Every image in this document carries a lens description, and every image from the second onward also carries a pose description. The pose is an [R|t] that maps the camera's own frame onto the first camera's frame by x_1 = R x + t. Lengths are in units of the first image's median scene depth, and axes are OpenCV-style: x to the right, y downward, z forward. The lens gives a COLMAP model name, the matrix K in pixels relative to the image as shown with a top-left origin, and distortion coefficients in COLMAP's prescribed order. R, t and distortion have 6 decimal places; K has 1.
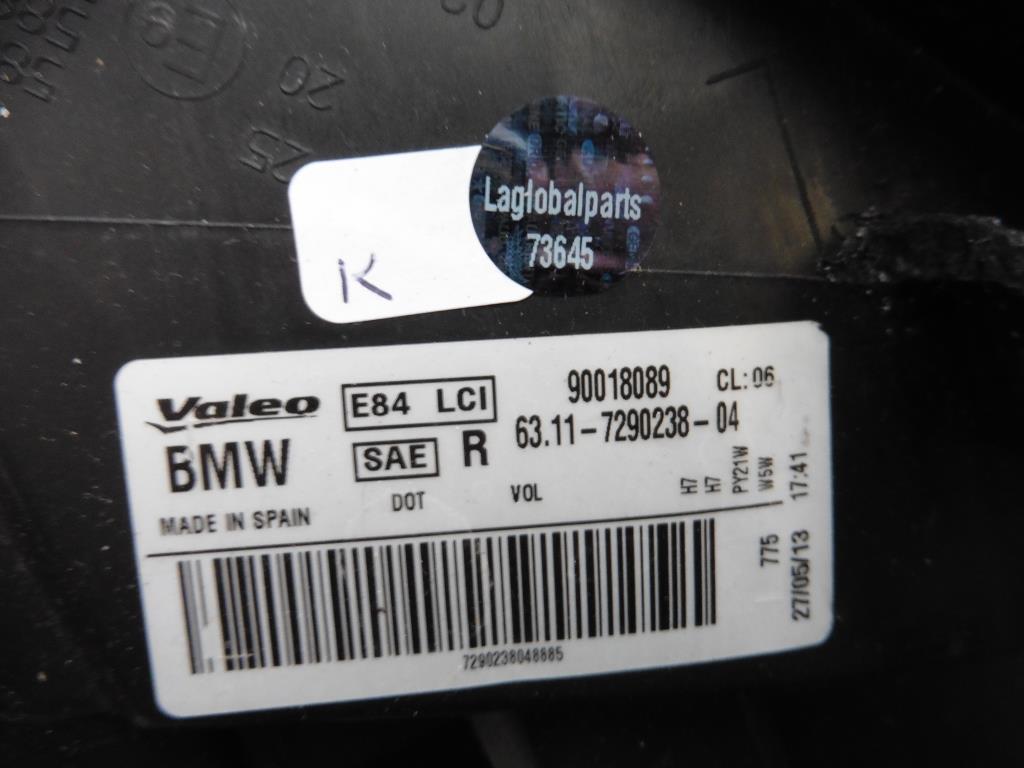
lens RADIAL K [[739.7, 0, 515.6], [0, 739.7, 372.1], [0, 0, 1]] dist [-0.061598, 0.037494]
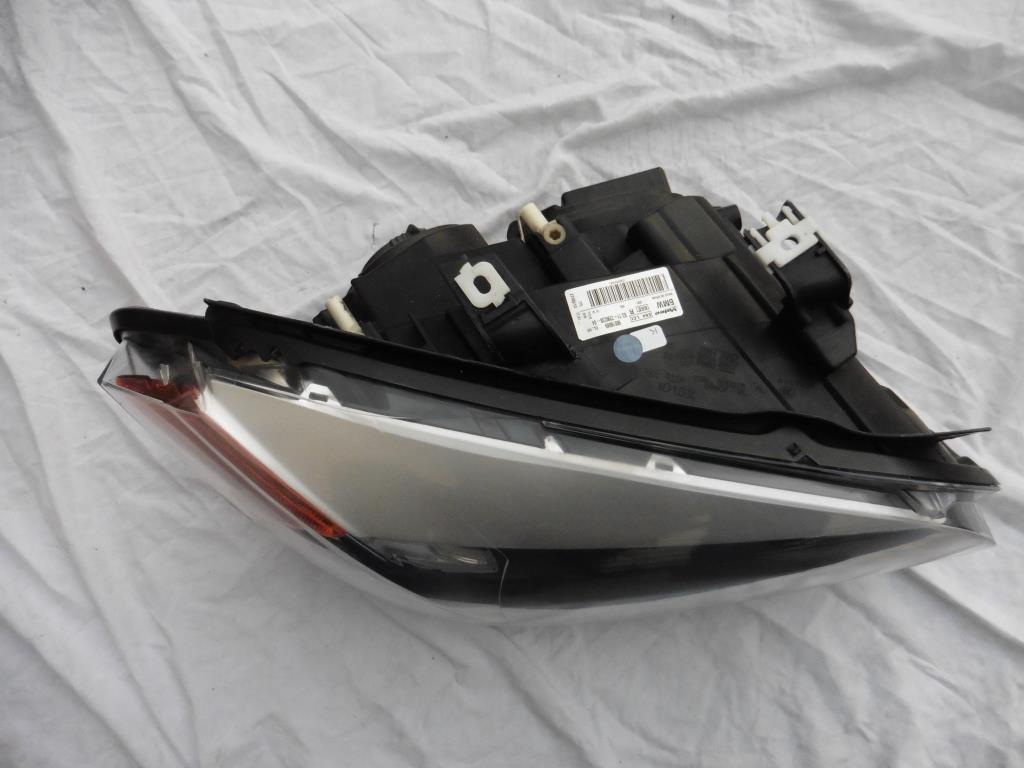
lens RADIAL K [[739.7, 0, 515.6], [0, 739.7, 372.1], [0, 0, 1]] dist [-0.061598, 0.037494]
pose [[-0.960788, 0.158148, -0.227761, 2.504497], [-0.199306, -0.964949, 0.170734, -1.325931], [-0.192777, 0.209433, 0.958632, -4.969606]]
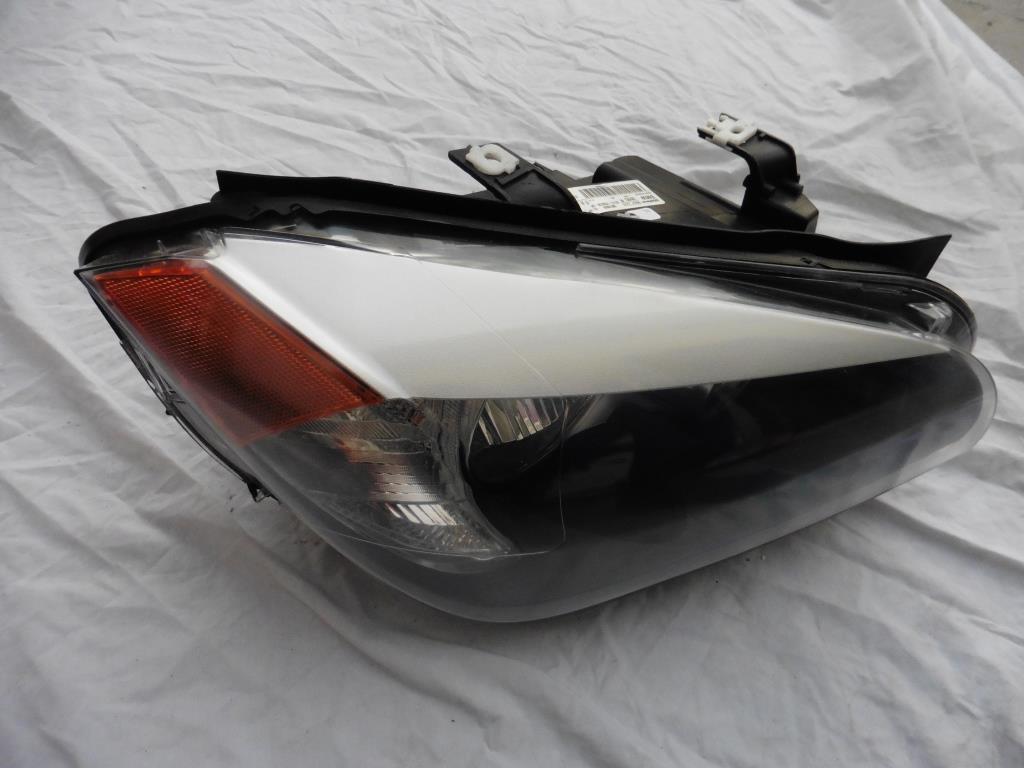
lens RADIAL K [[739.7, 0, 515.6], [0, 739.7, 372.1], [0, 0, 1]] dist [-0.061598, 0.037494]
pose [[-0.861763, 0.101786, -0.496995, 4.549271], [-0.404685, -0.728710, 0.552460, -4.633174], [-0.305932, 0.677216, 0.669167, -2.350941]]
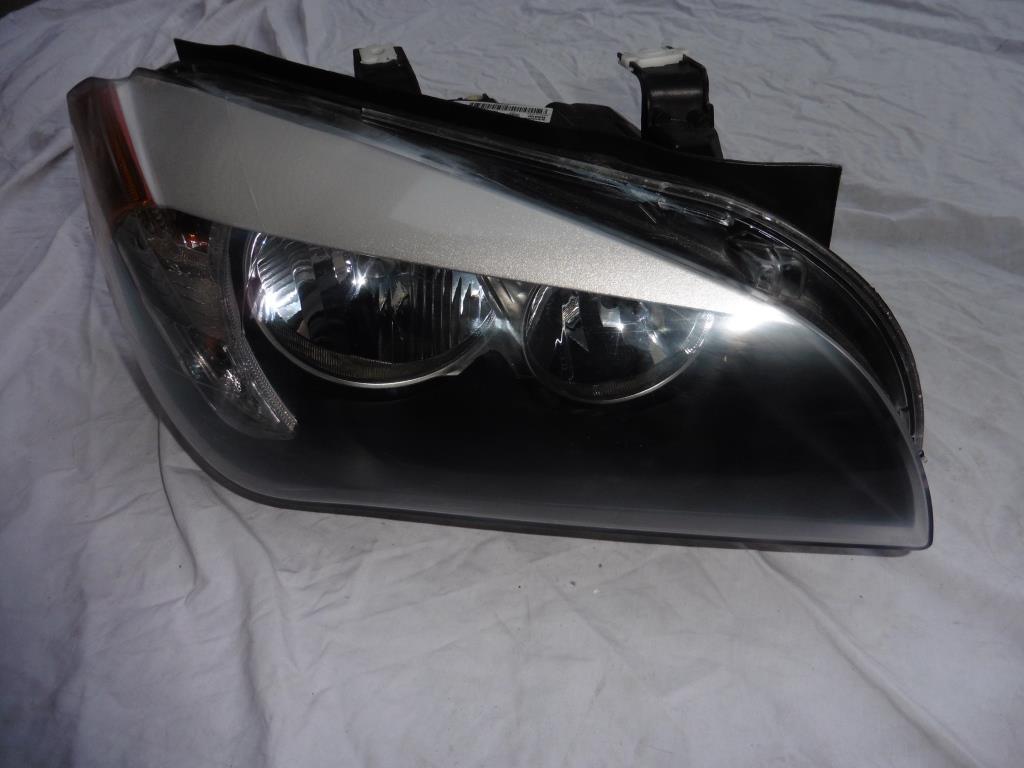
lens RADIAL K [[739.7, 0, 515.6], [0, 739.7, 372.1], [0, 0, 1]] dist [-0.061598, 0.037494]
pose [[-0.973570, -0.227068, 0.024526, -0.879111], [0.170306, -0.650229, 0.740404, -6.362259], [-0.152175, 0.725012, 0.671715, -1.821969]]
